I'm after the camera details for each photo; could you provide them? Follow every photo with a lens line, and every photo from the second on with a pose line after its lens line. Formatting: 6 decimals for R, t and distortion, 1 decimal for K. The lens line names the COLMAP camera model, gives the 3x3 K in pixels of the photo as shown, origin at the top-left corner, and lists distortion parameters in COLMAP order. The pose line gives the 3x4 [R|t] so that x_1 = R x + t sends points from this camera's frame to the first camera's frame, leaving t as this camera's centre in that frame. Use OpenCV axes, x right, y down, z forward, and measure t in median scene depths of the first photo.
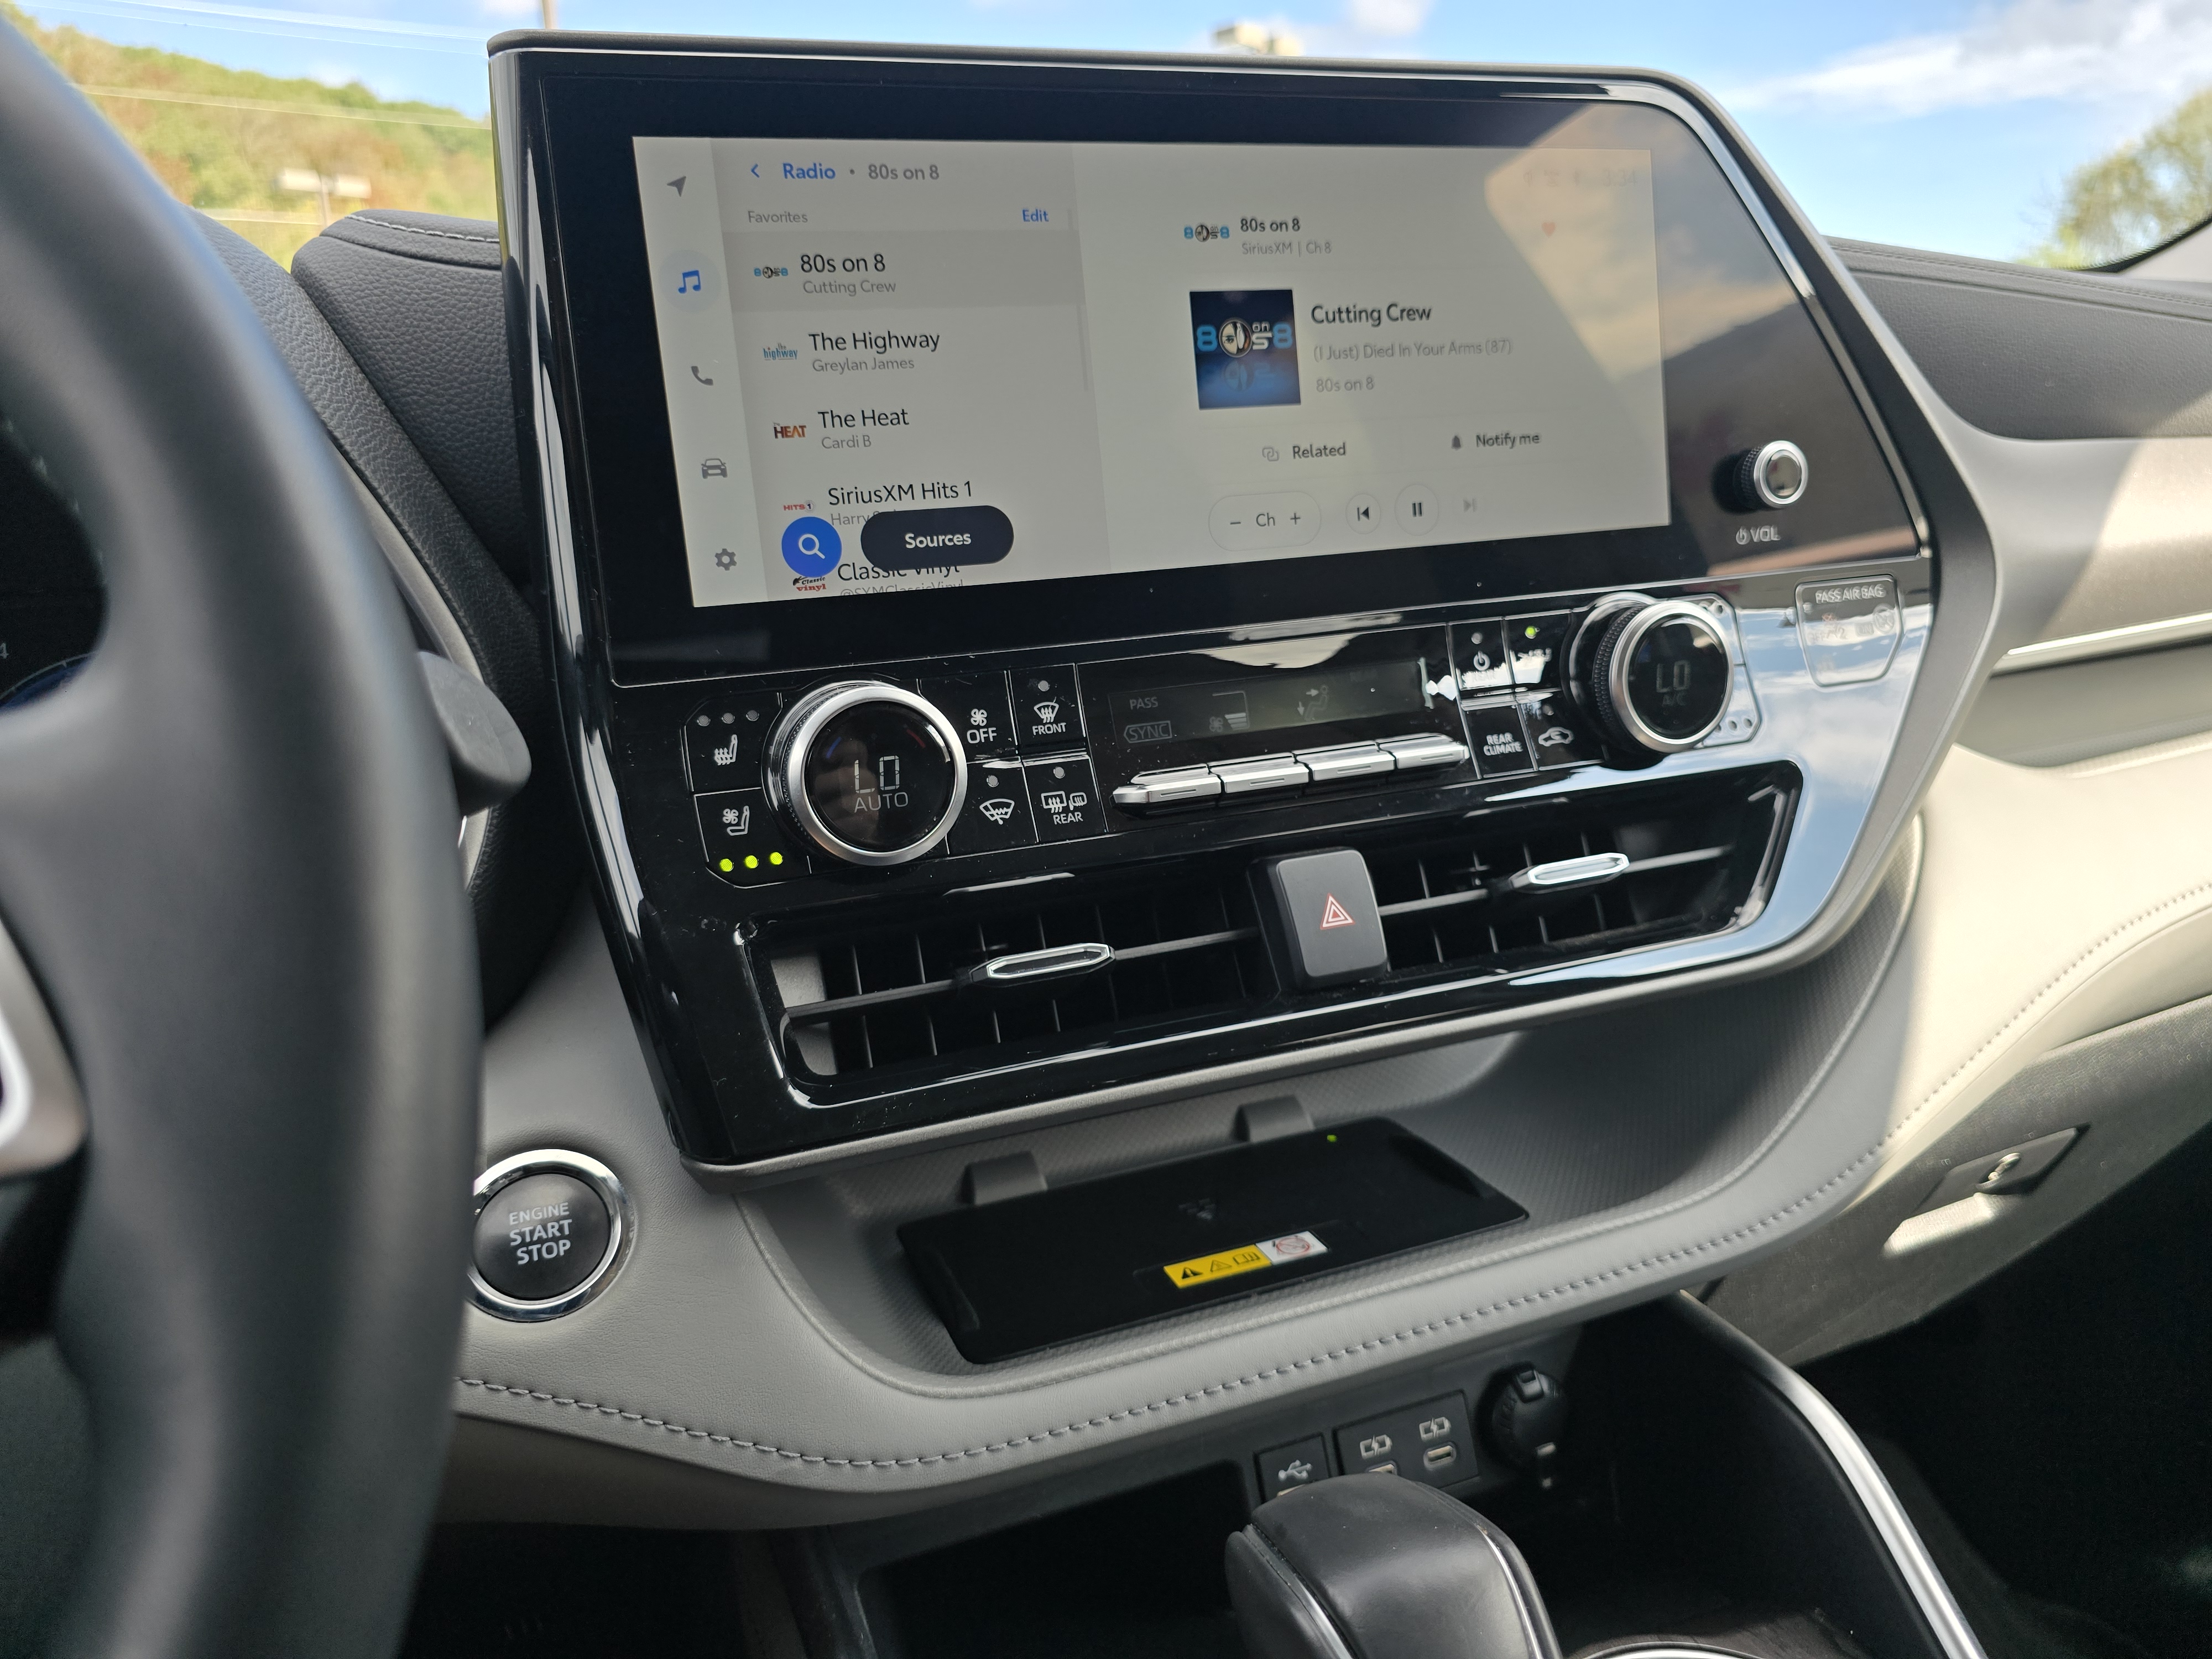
lens RADIAL K [[1483.4, 0, 1092.7], [0, 1483.4, 839.4], [0, 0, 1]] dist [0.026442, -0.026797]
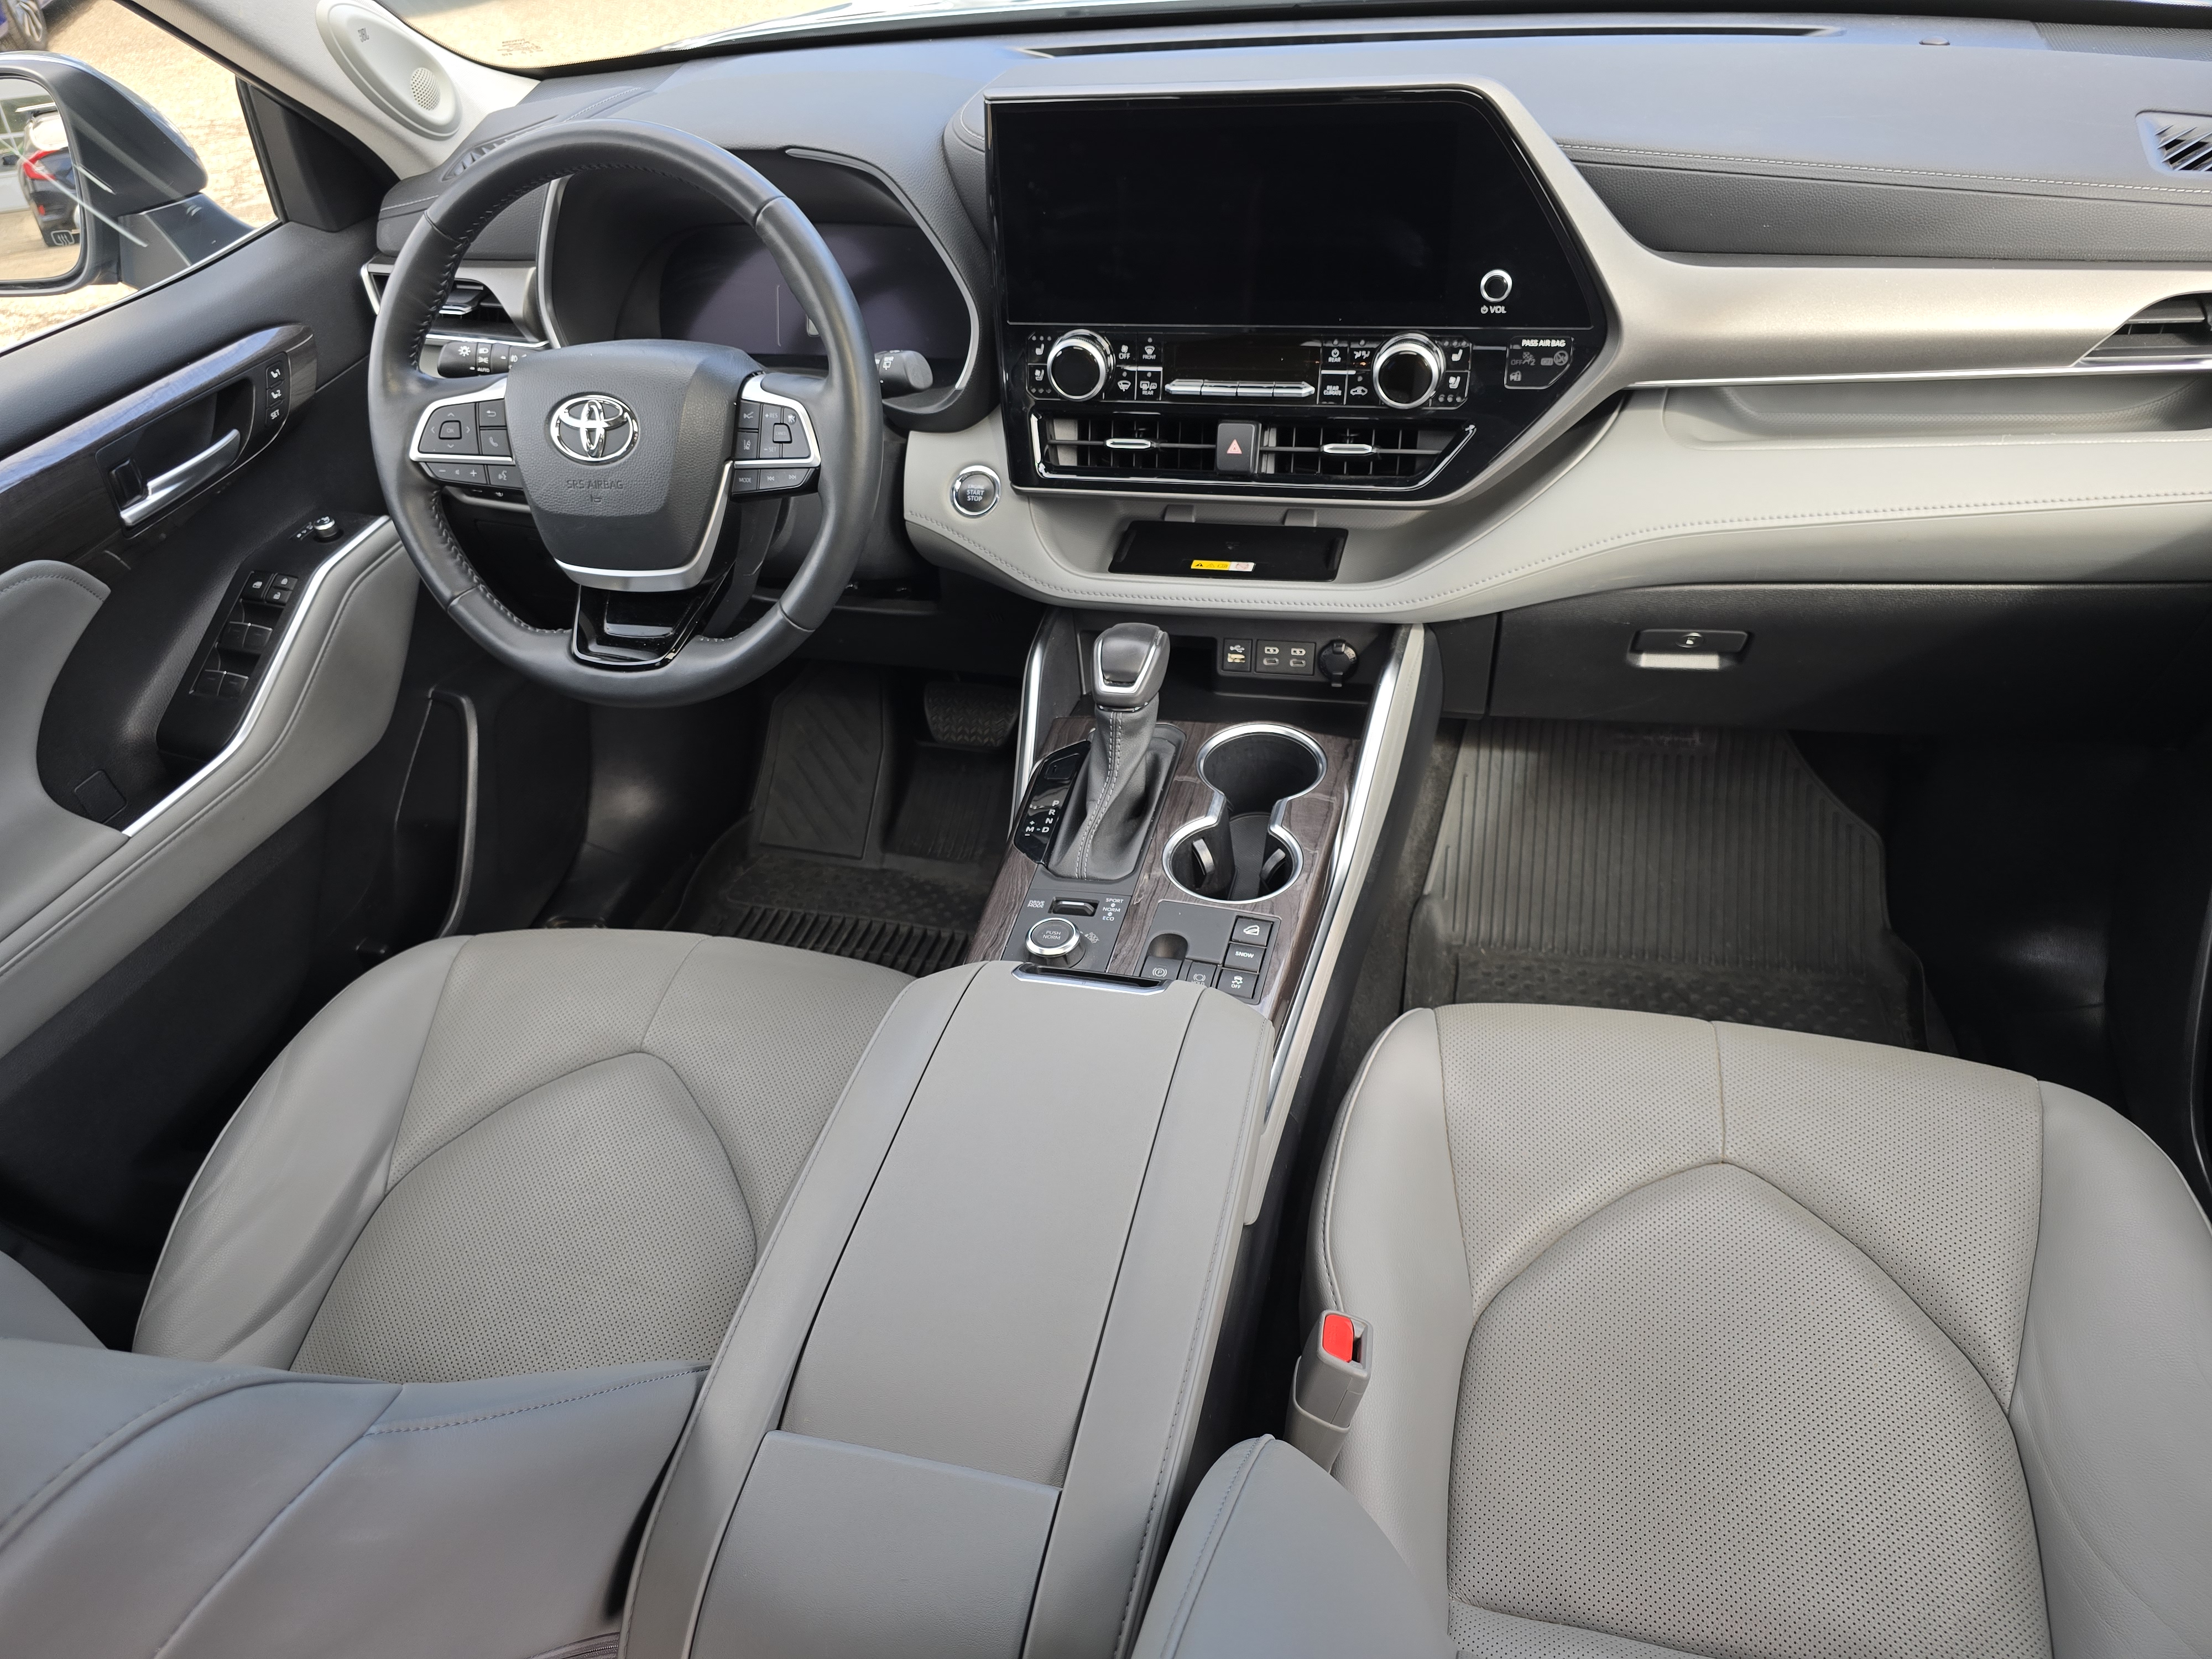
lens RADIAL K [[1483.4, 0, 1117.6], [0, 1483.4, 843.9], [0, 0, 1]] dist [0.026442, -0.026797]
pose [[0.831233, 0.349293, -0.432489, 1.280898], [-0.103317, 0.861473, 0.497182, -0.592760], [0.546240, -0.368591, 0.752172, -1.286817]]
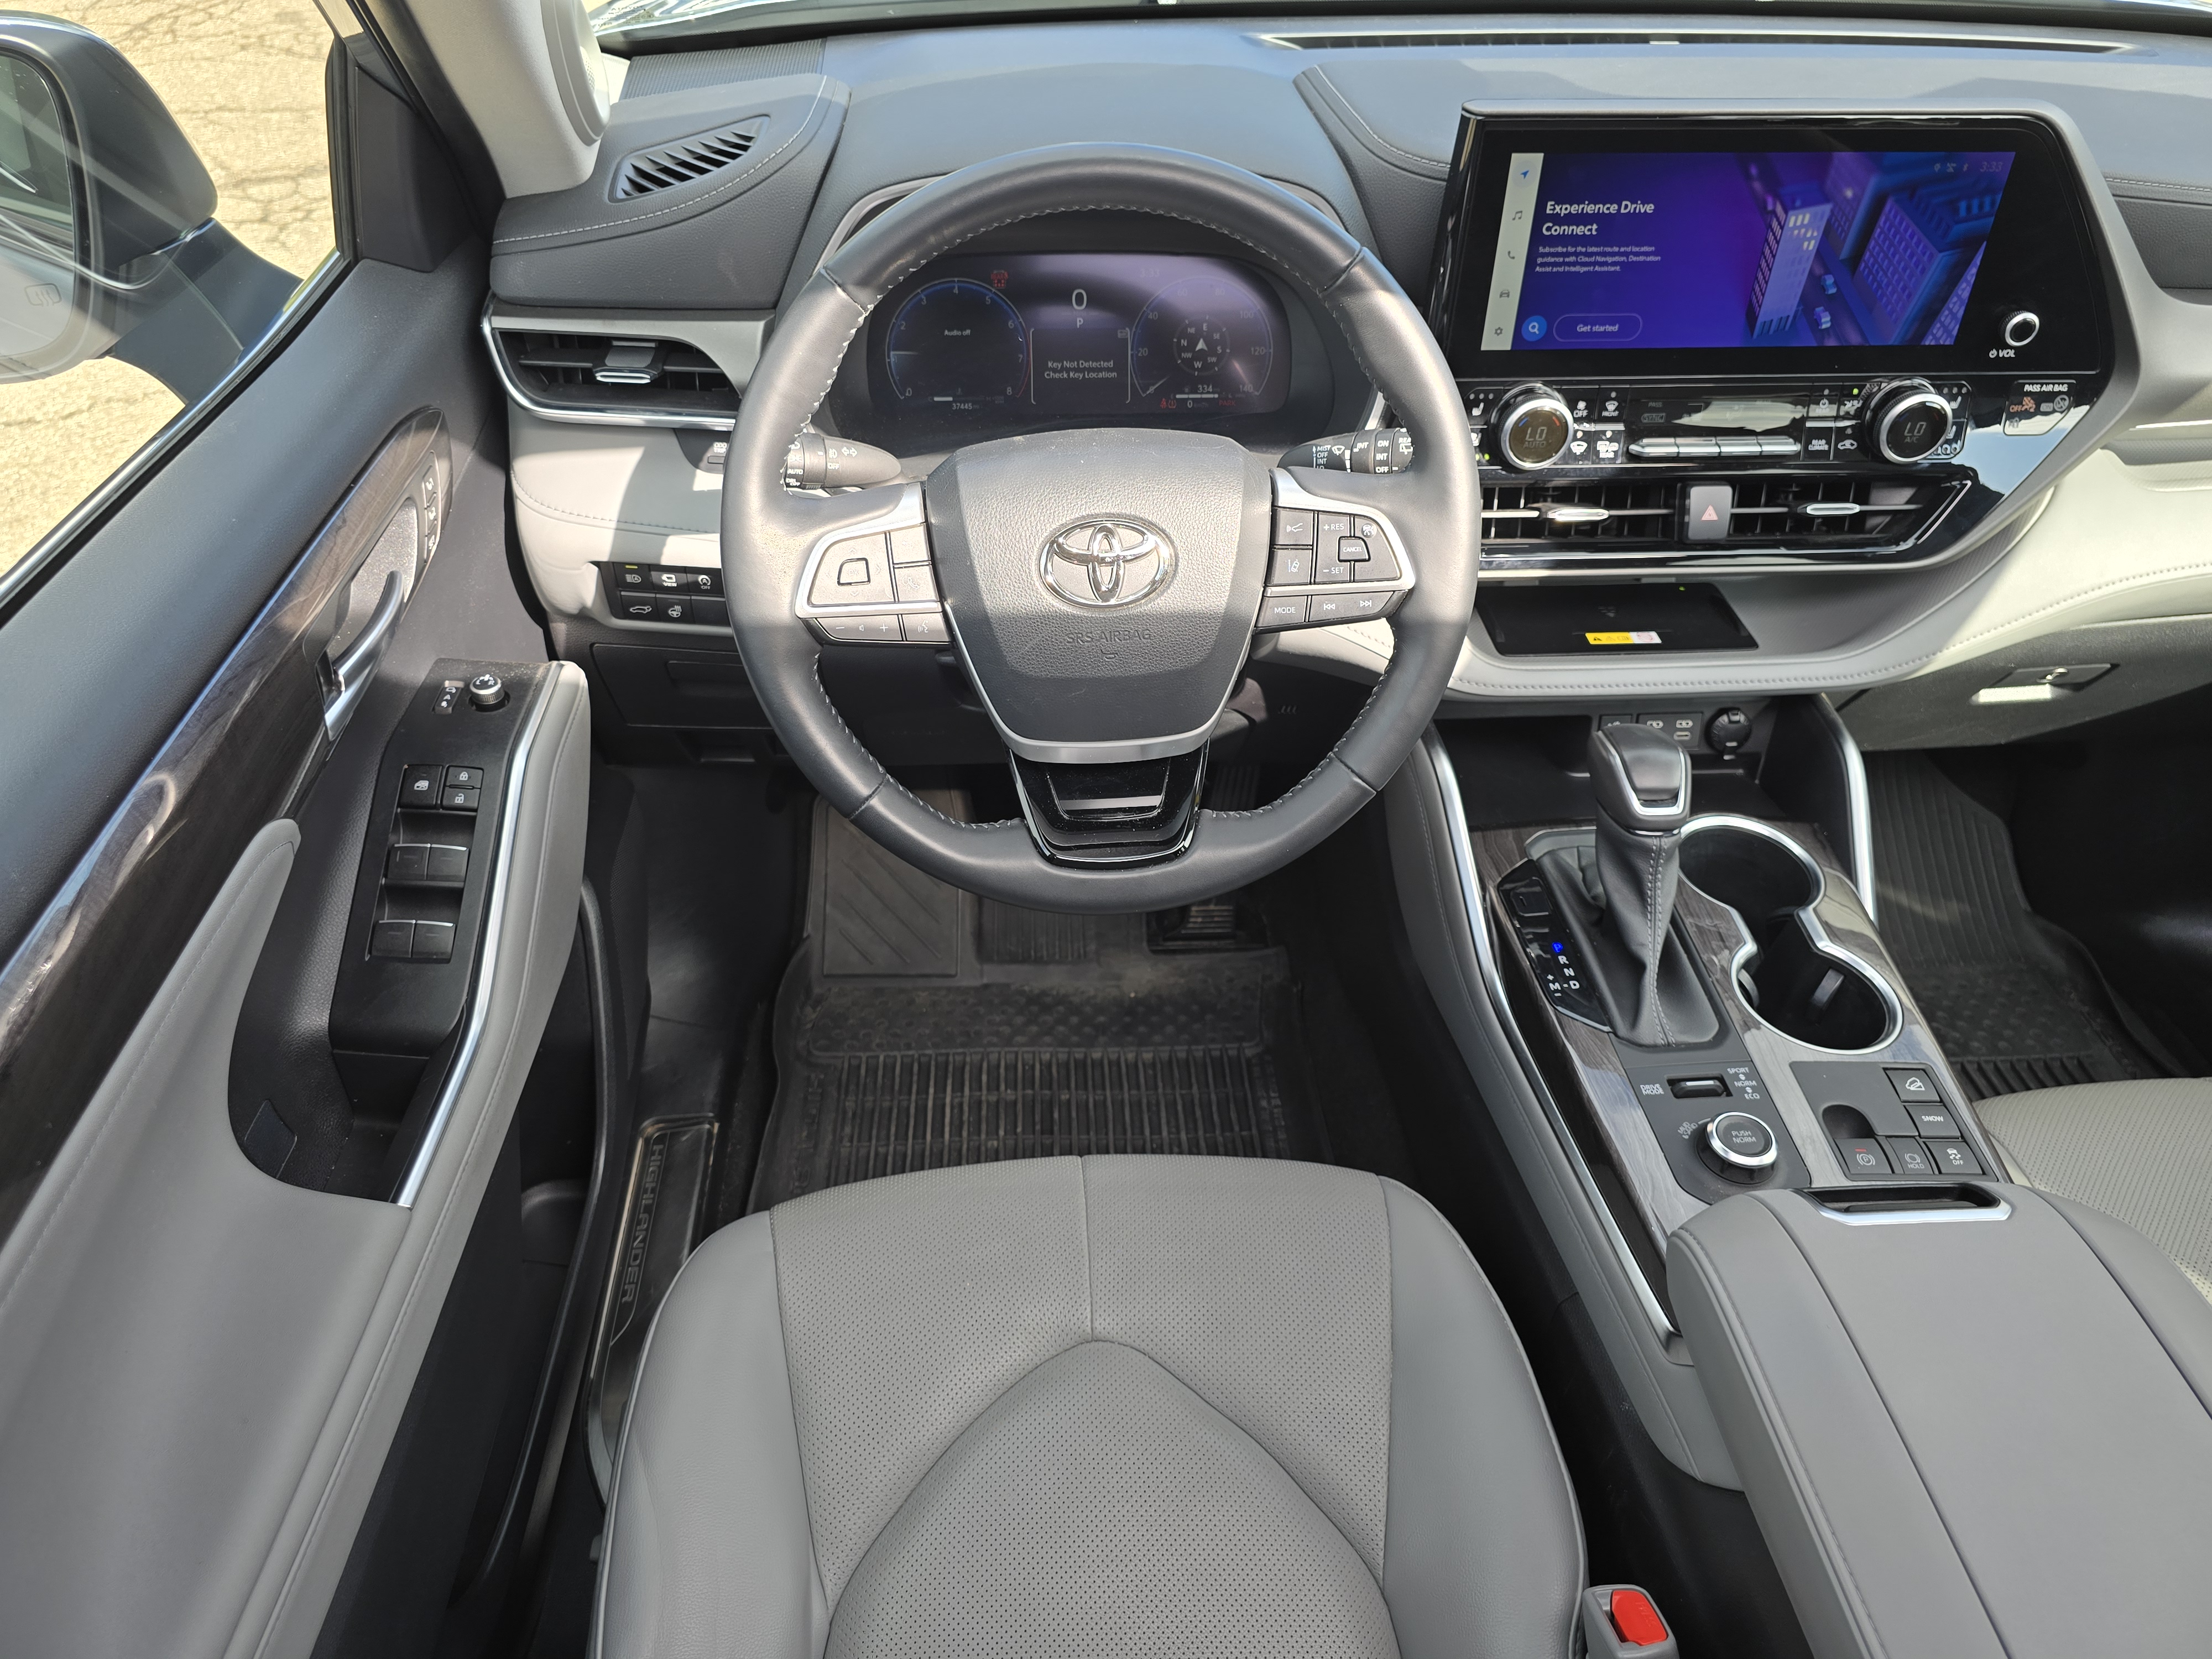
lens RADIAL K [[1483.4, 0, 1091.0], [0, 1483.4, 788.3], [0, 0, 1]] dist [0.026442, -0.026797]
pose [[0.954444, 0.243527, -0.172426, -0.234751], [-0.140216, 0.876124, 0.461245, -0.471344], [0.263392, -0.416056, 0.870358, -1.348213]]
